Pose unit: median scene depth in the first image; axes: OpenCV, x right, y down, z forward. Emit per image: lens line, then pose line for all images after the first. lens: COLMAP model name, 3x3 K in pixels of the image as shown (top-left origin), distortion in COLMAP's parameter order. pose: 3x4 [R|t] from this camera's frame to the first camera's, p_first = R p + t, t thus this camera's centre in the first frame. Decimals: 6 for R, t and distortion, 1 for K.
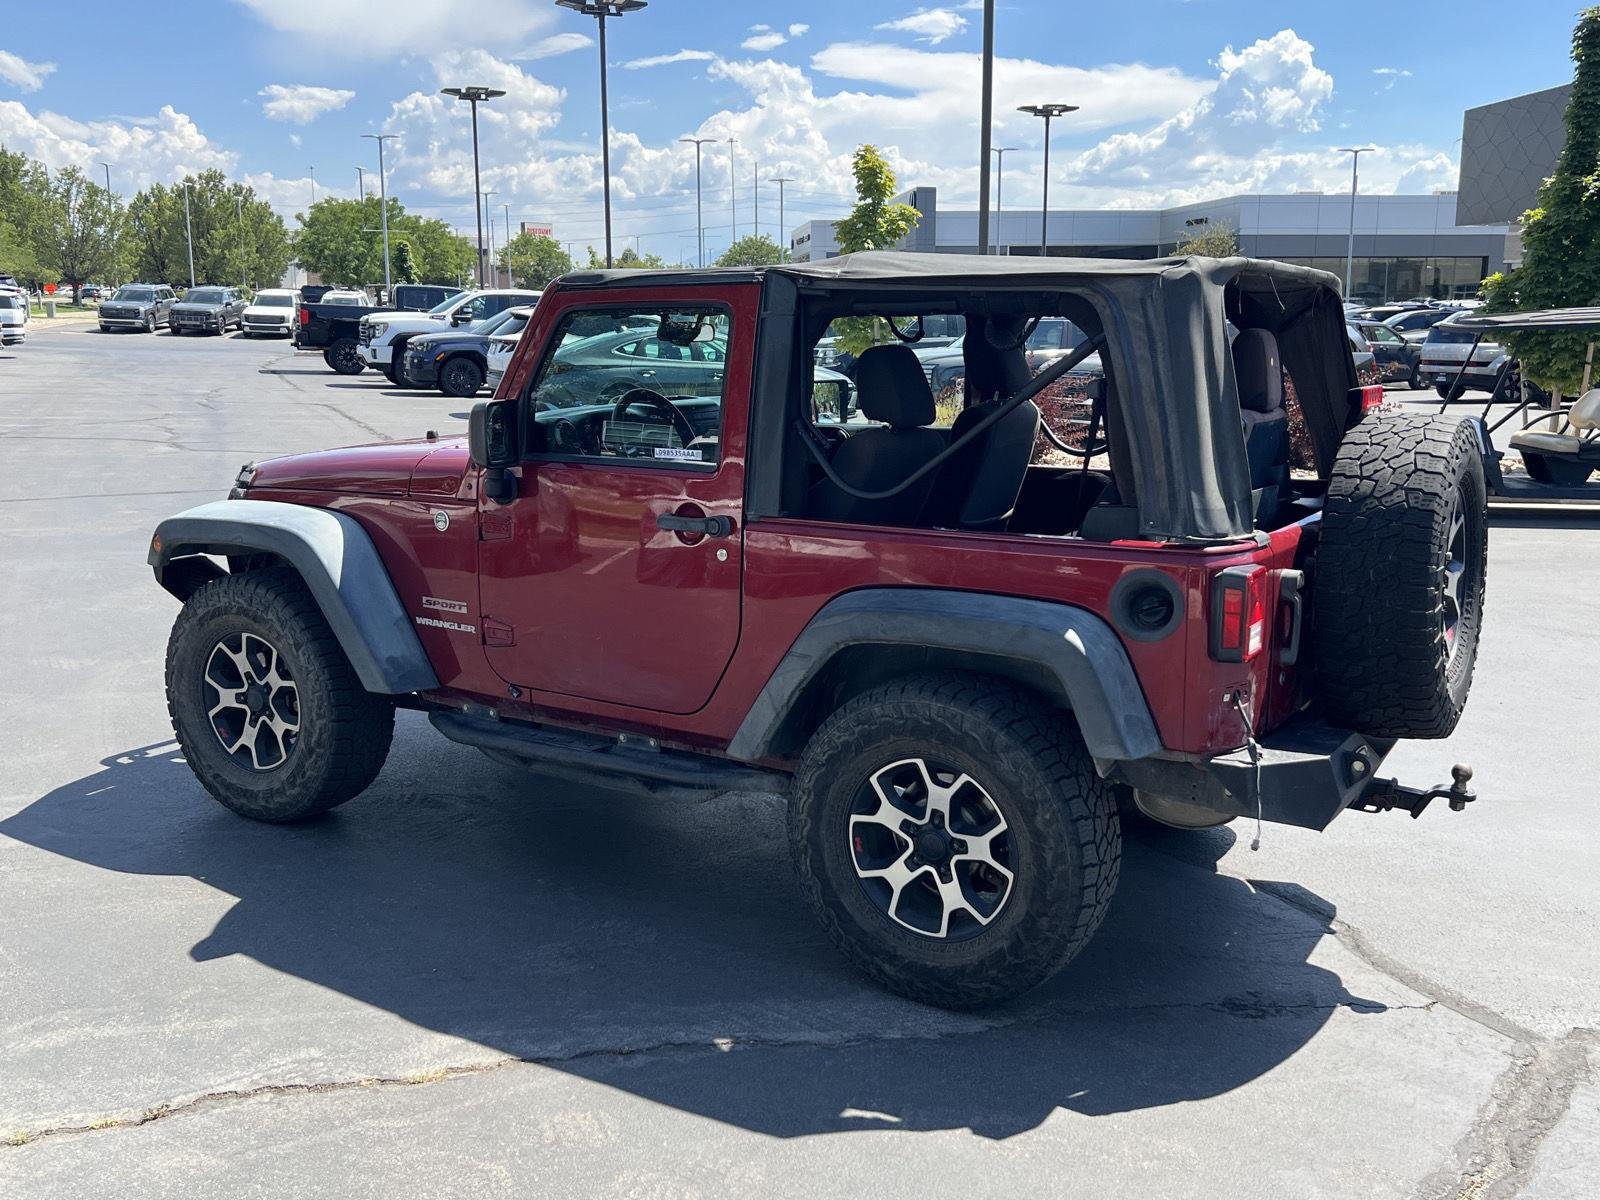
lens RADIAL K [[1538.7, 0, 800.0], [0, 1538.7, 600.0], [0, 0, 1]] dist [0.084448, -0.143156]
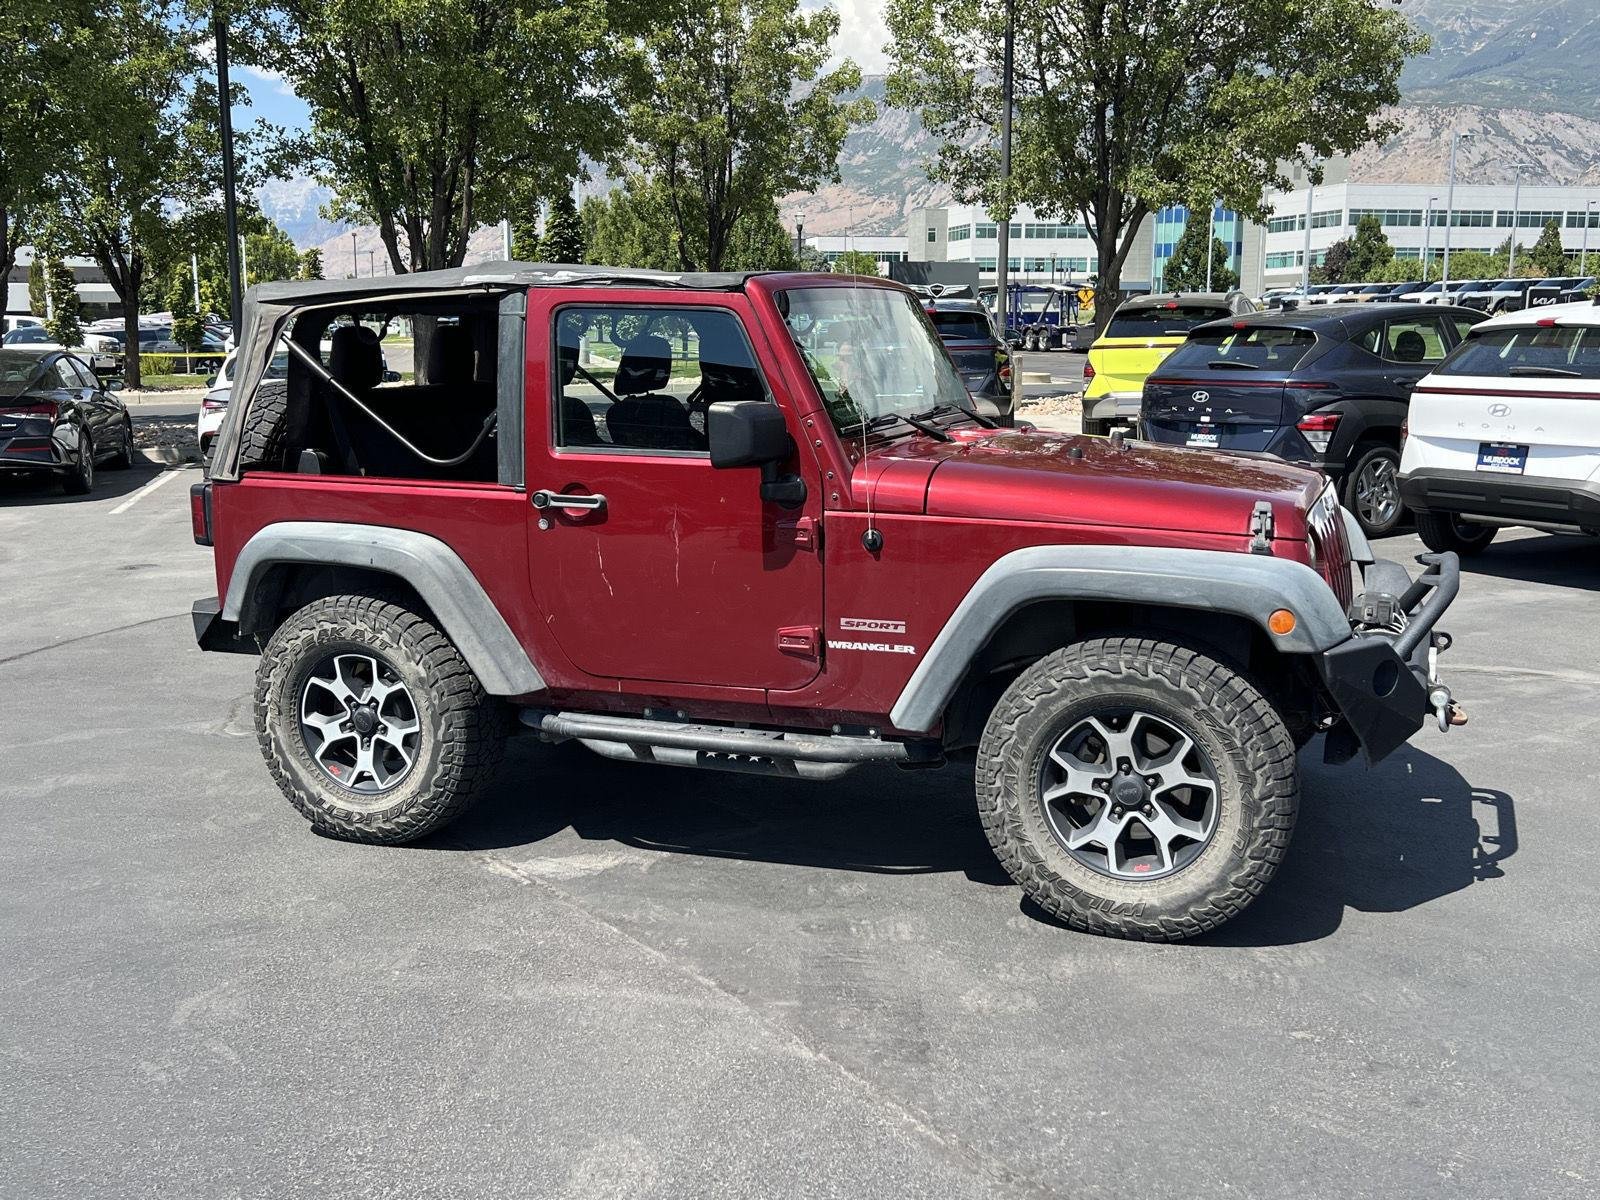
lens RADIAL K [[1584.7, 0, 797.9], [0, 1584.7, 607.4], [0, 0, 1]] dist [0.093594, -0.207952]
pose [[-0.987926, 0.031825, -0.151624, 0.153561], [-0.024959, 0.933199, 0.358492, -0.460532], [0.152905, 0.357948, -0.921137, 2.451031]]
